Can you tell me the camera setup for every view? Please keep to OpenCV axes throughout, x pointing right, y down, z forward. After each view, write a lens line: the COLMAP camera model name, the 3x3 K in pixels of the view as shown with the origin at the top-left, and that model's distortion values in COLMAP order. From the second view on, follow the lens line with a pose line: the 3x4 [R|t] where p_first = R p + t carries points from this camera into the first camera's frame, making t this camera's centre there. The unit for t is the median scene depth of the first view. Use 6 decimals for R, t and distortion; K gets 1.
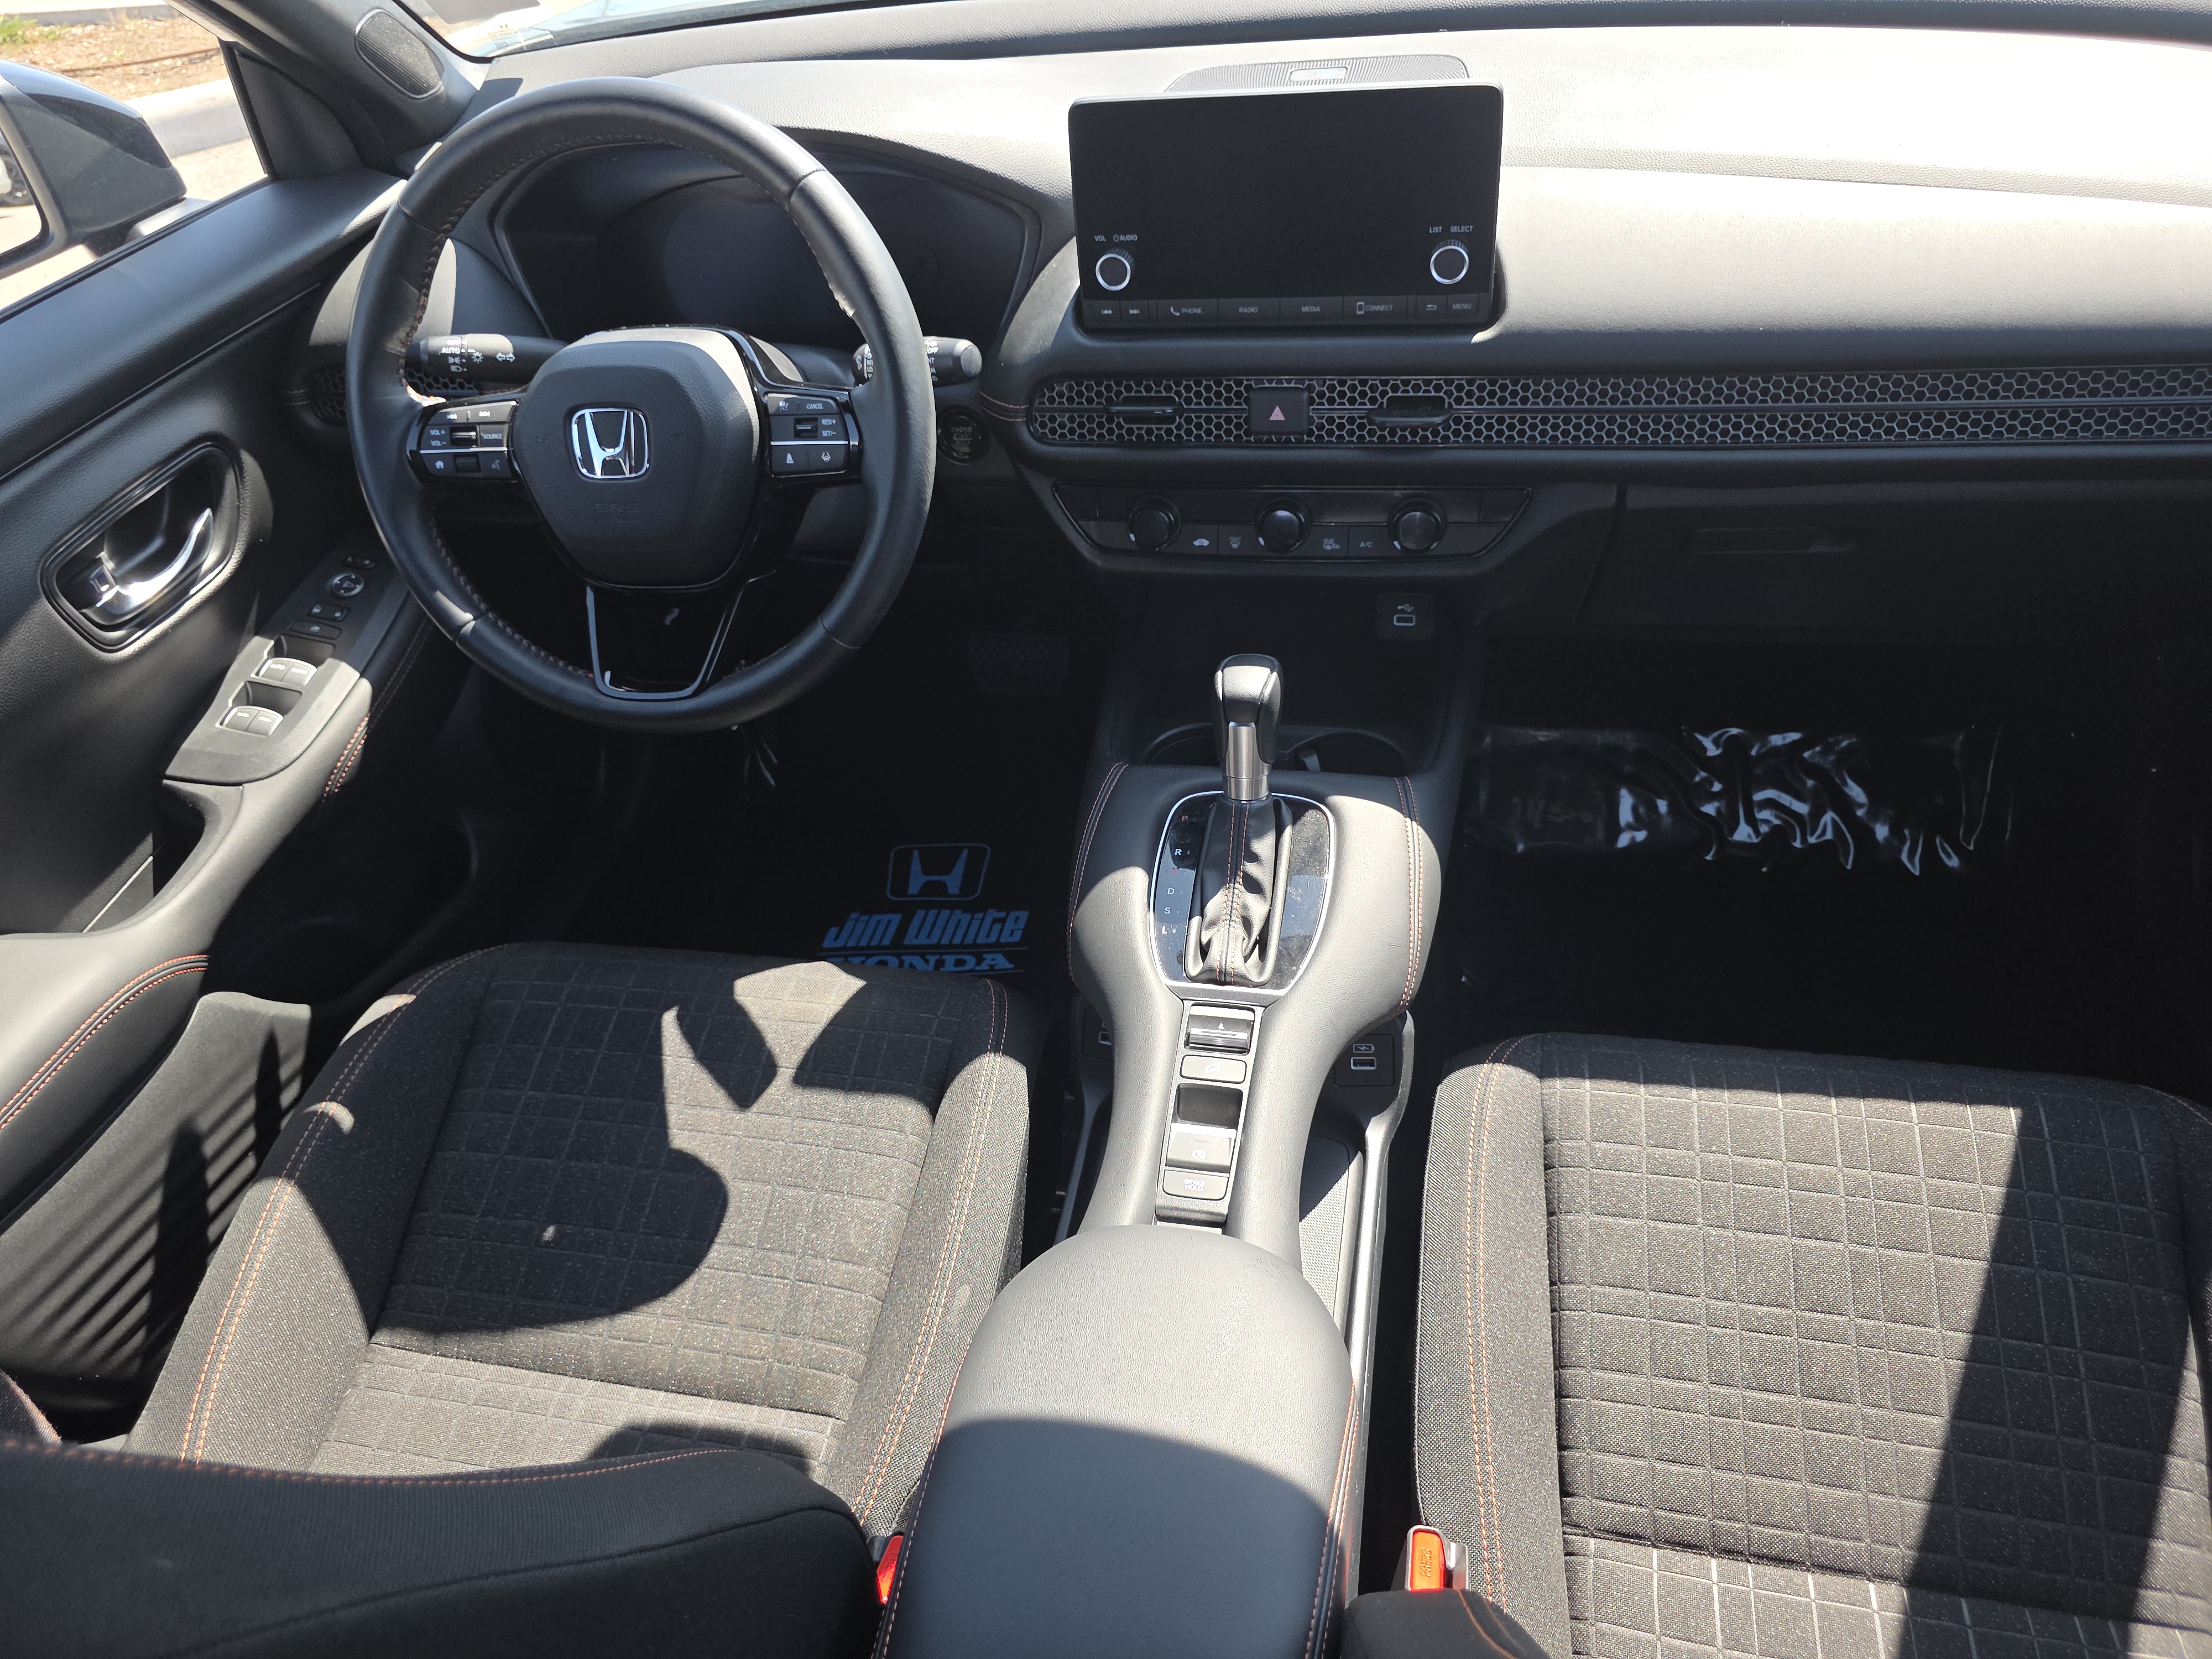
lens RADIAL K [[1535.3, 0, 1083.0], [0, 1535.3, 793.7], [0, 0, 1]] dist [0.024787, -0.022779]
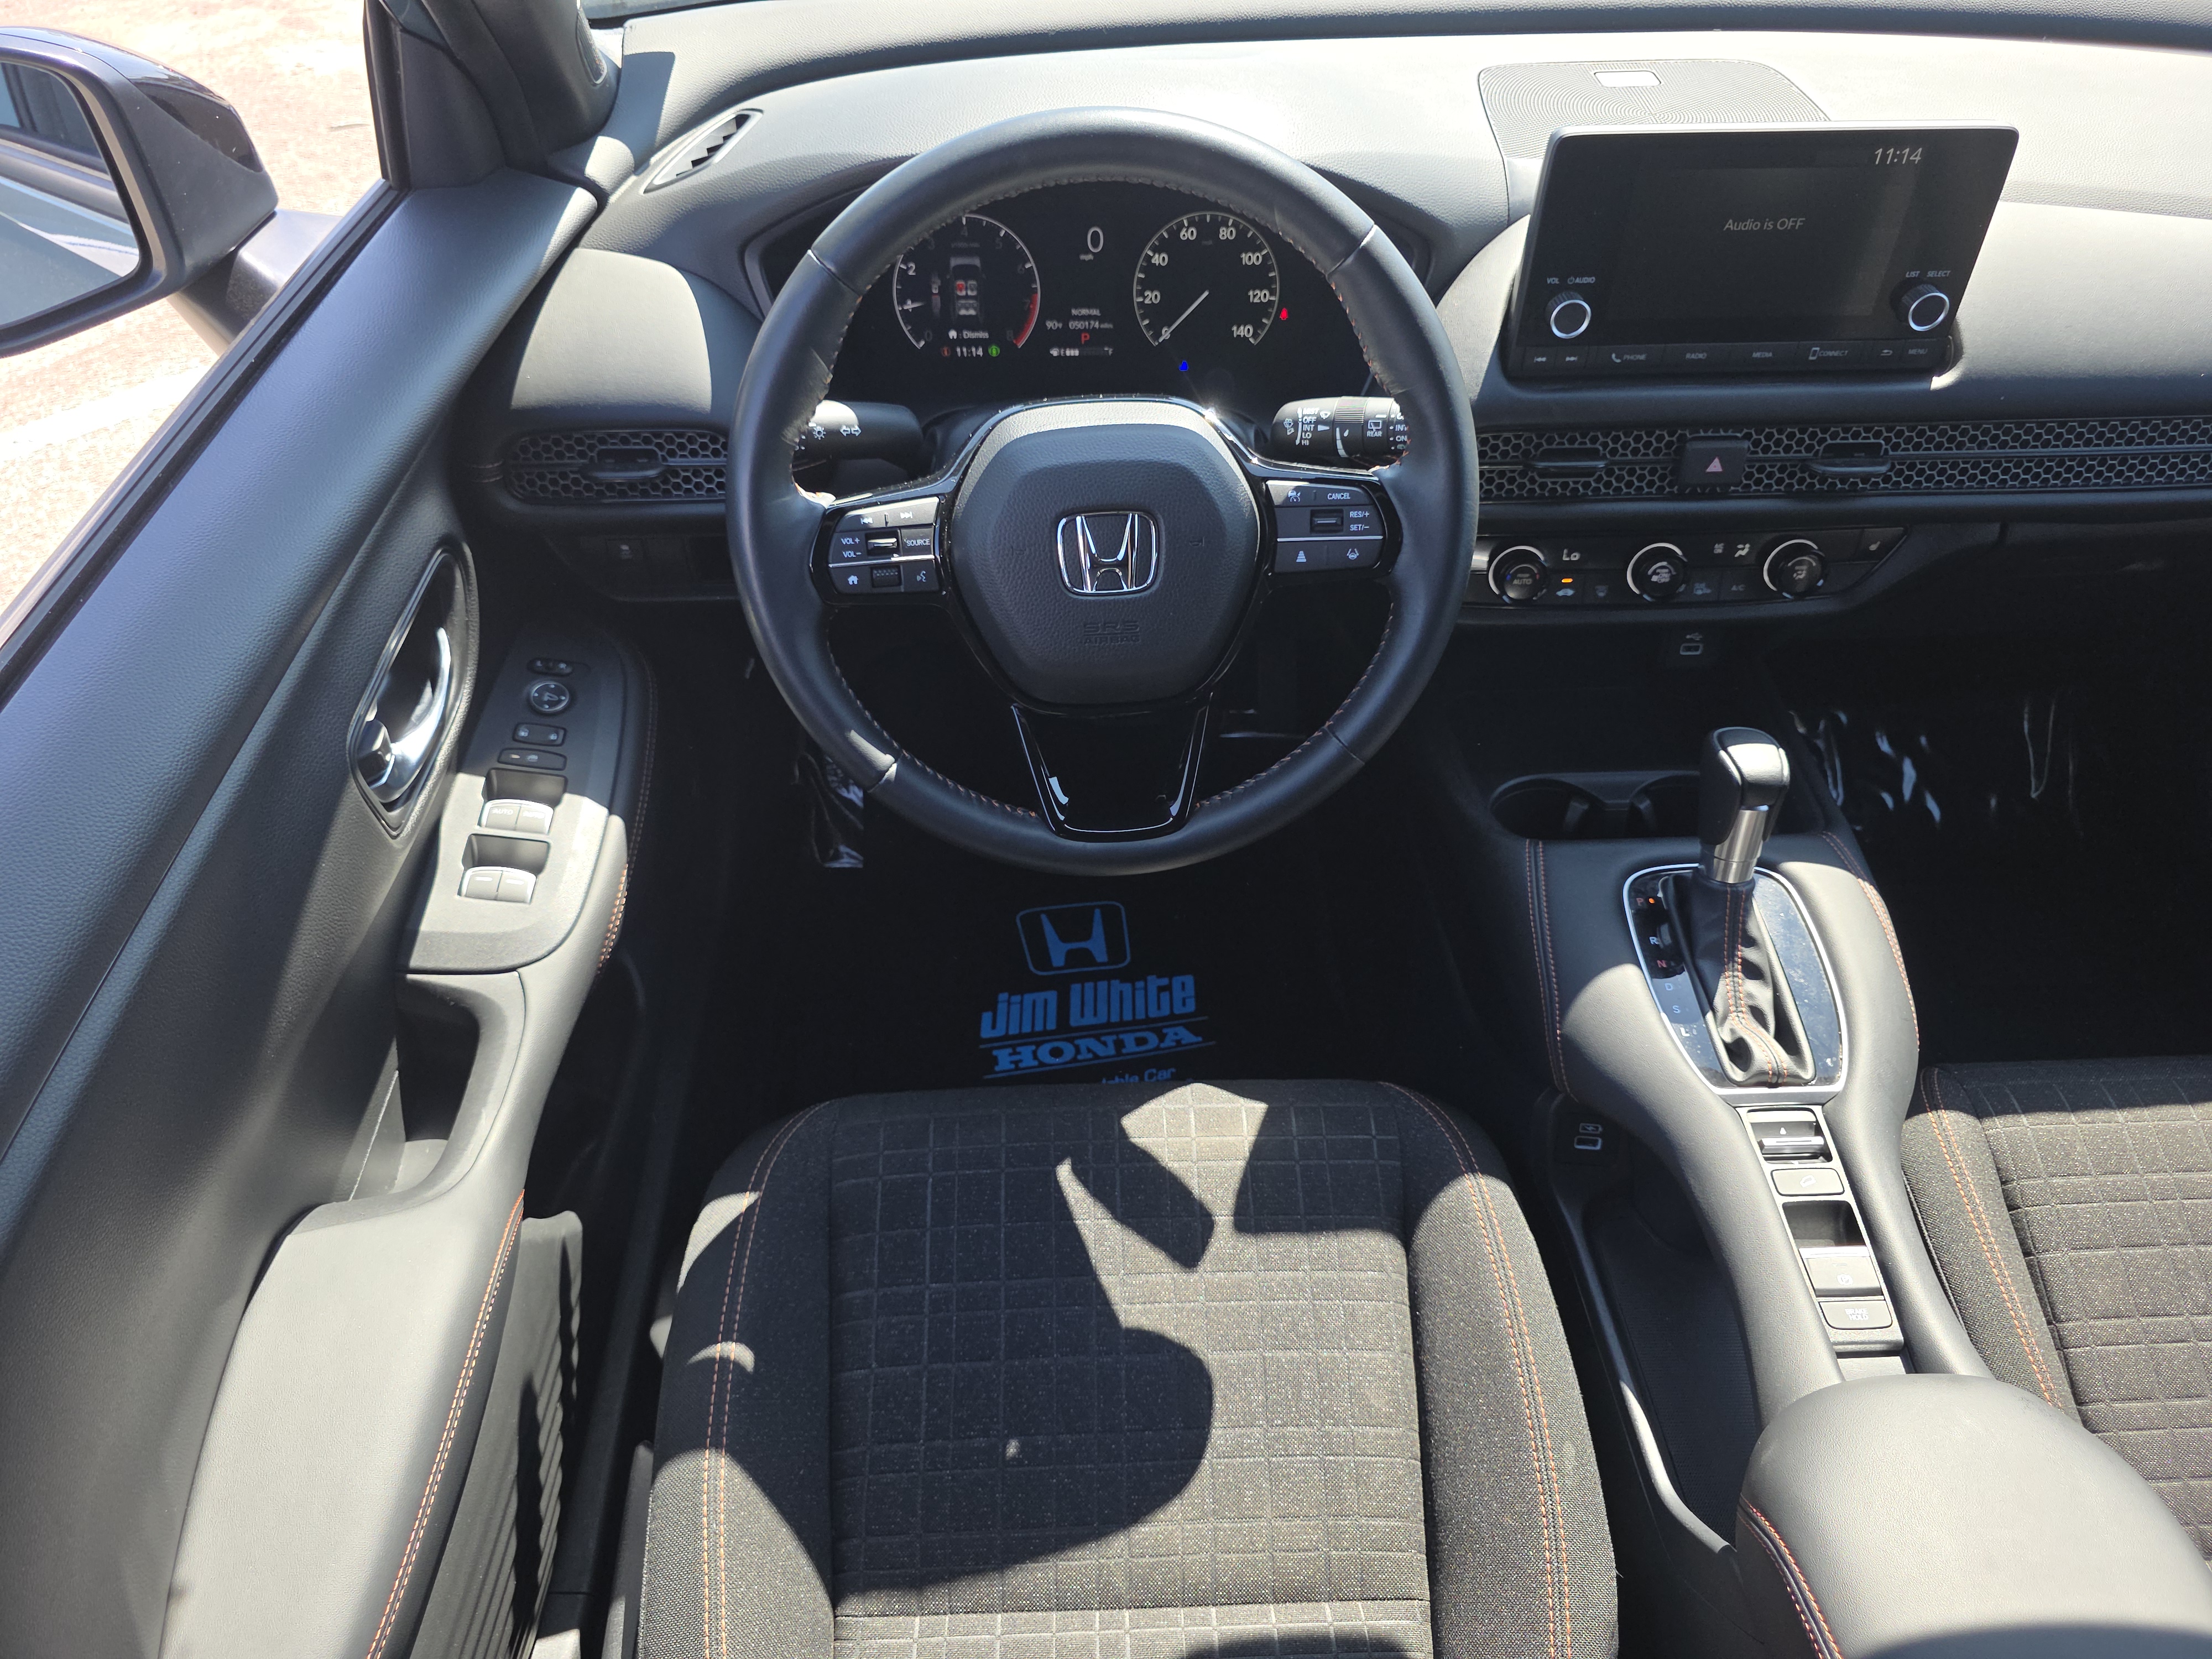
lens RADIAL K [[1535.3, 0, 1062.7], [0, 1535.3, 819.2], [0, 0, 1]] dist [0.024787, -0.022779]
pose [[0.966346, -0.098021, 0.237838, -0.509298], [0.079669, 0.993139, 0.085608, -0.146670], [-0.244597, -0.063779, 0.967525, 0.175591]]
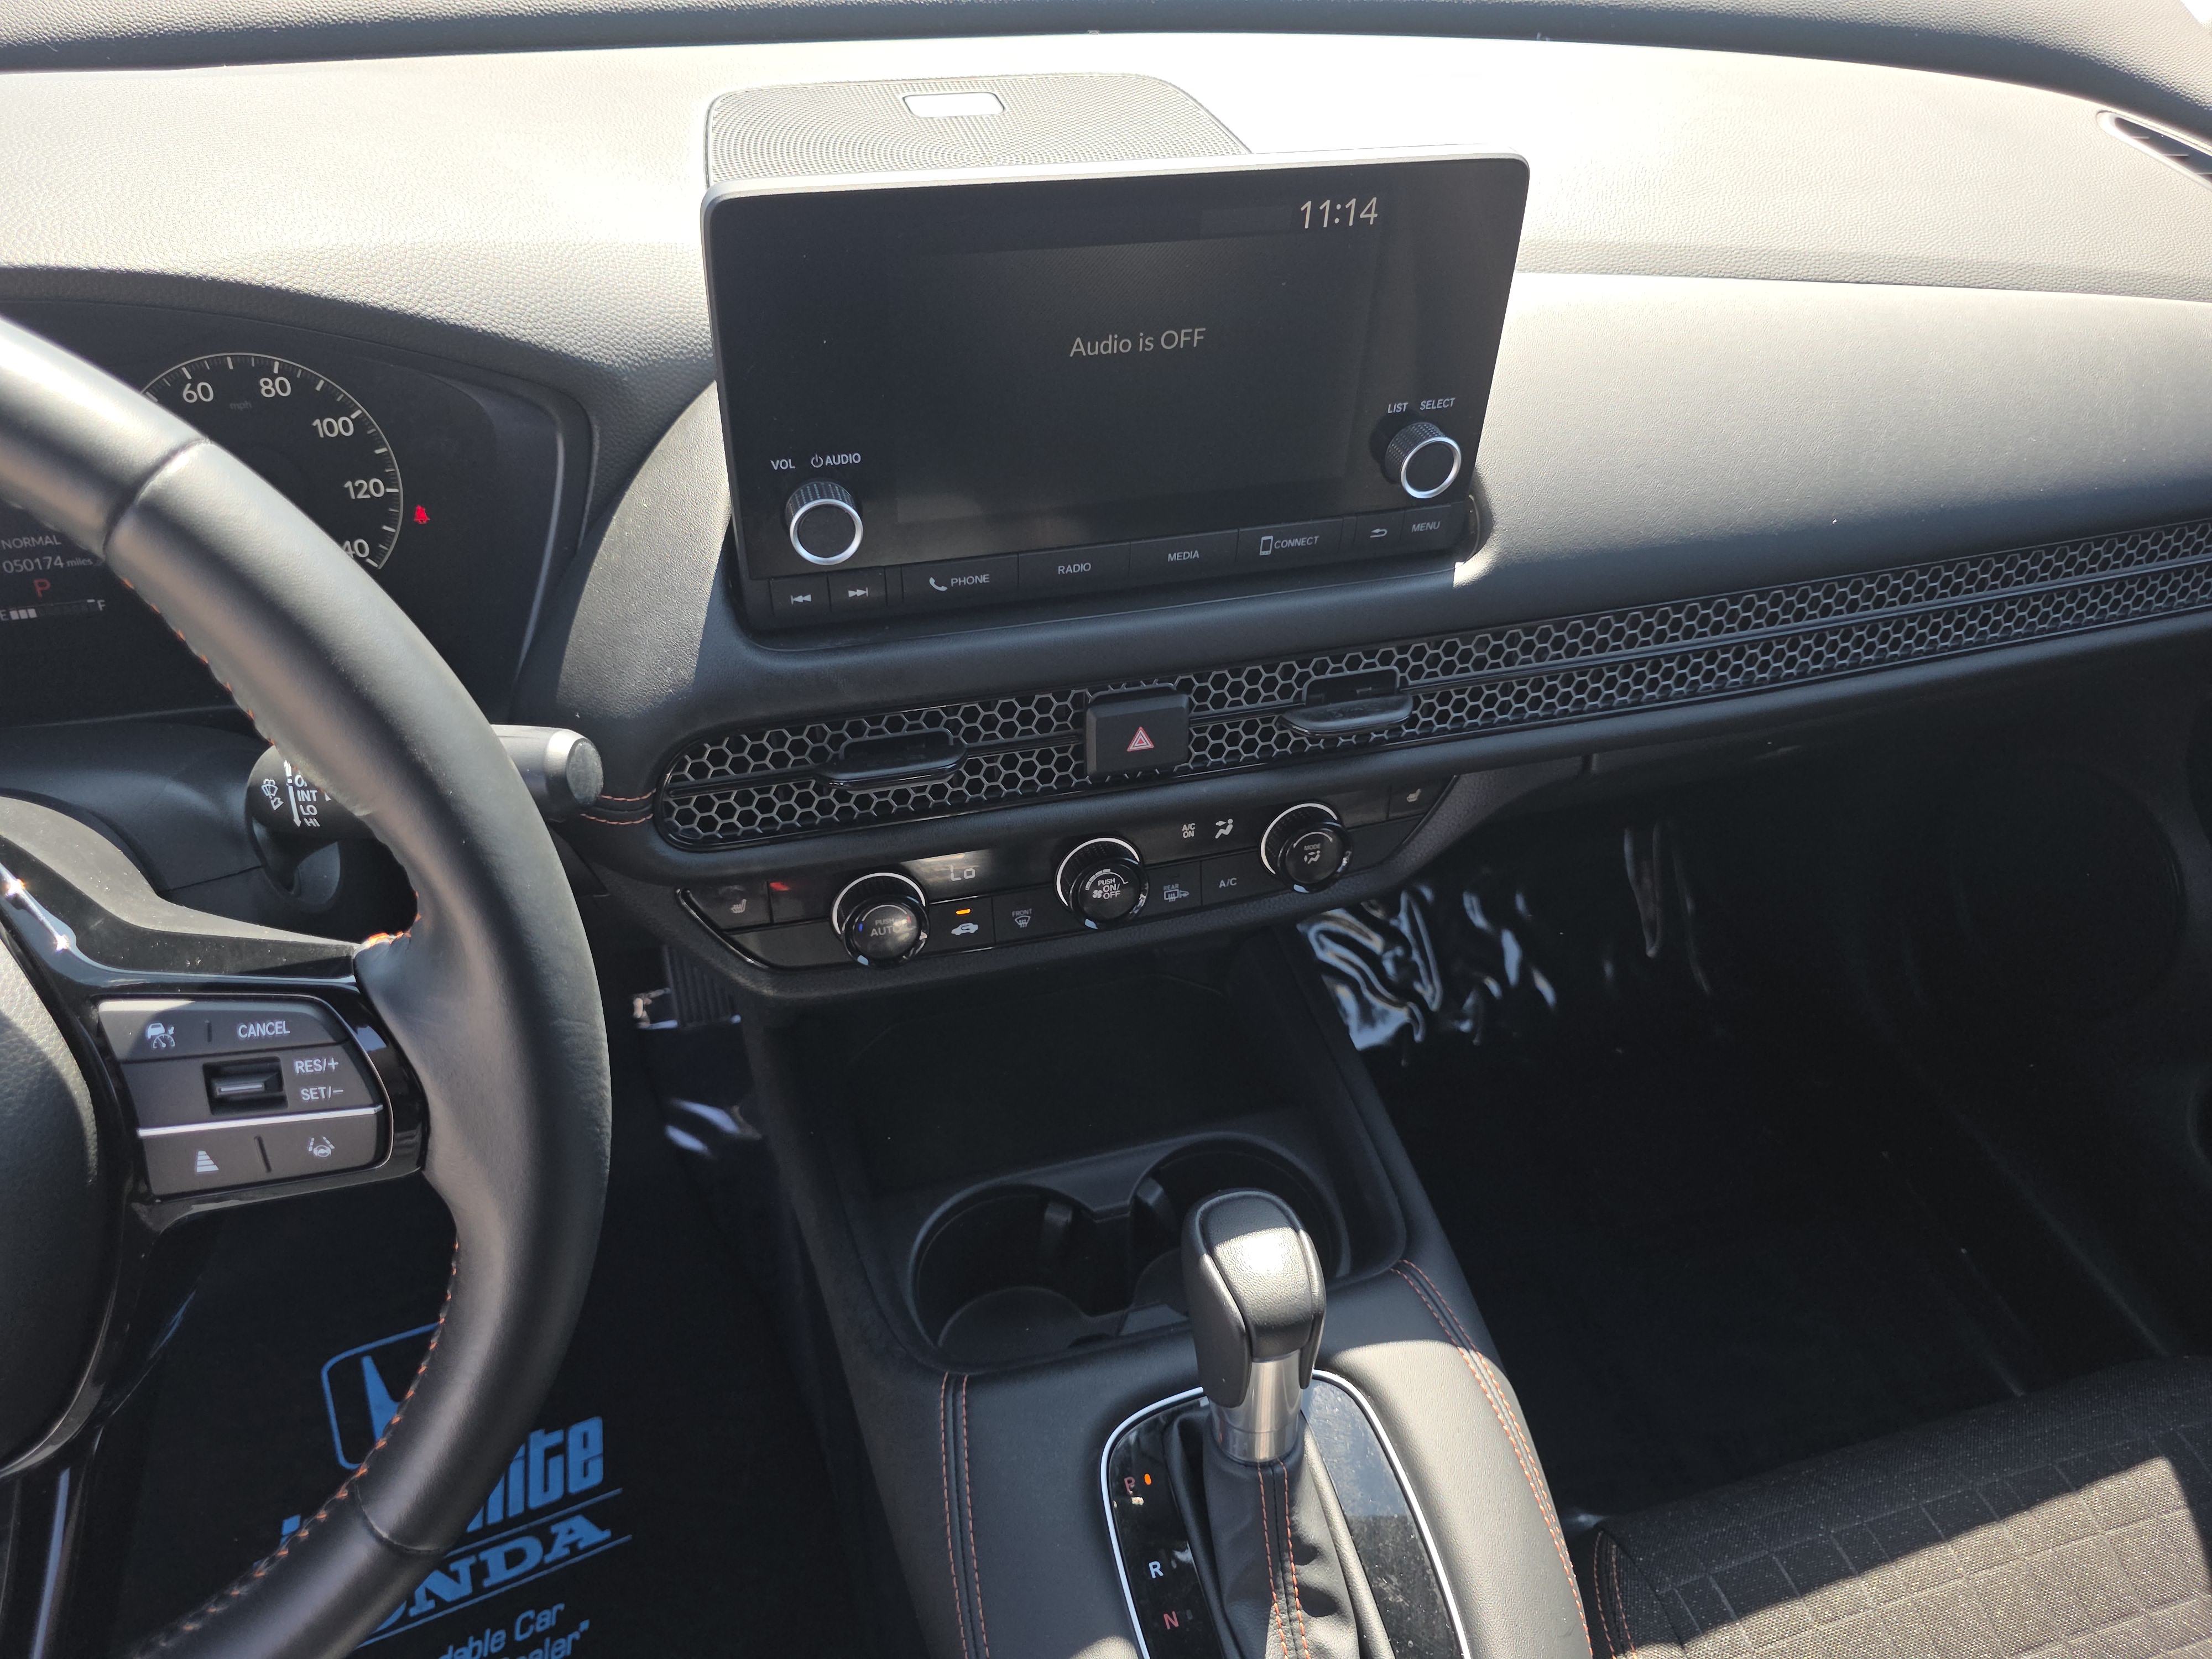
lens RADIAL K [[1535.3, 0, 1077.0], [0, 1535.3, 778.0], [0, 0, 1]] dist [0.024787, -0.022779]
pose [[0.869560, -0.201636, 0.450787, -0.147153], [0.190515, 0.979152, 0.070472, -0.280249], [-0.455598, 0.024602, 0.889846, 0.525734]]
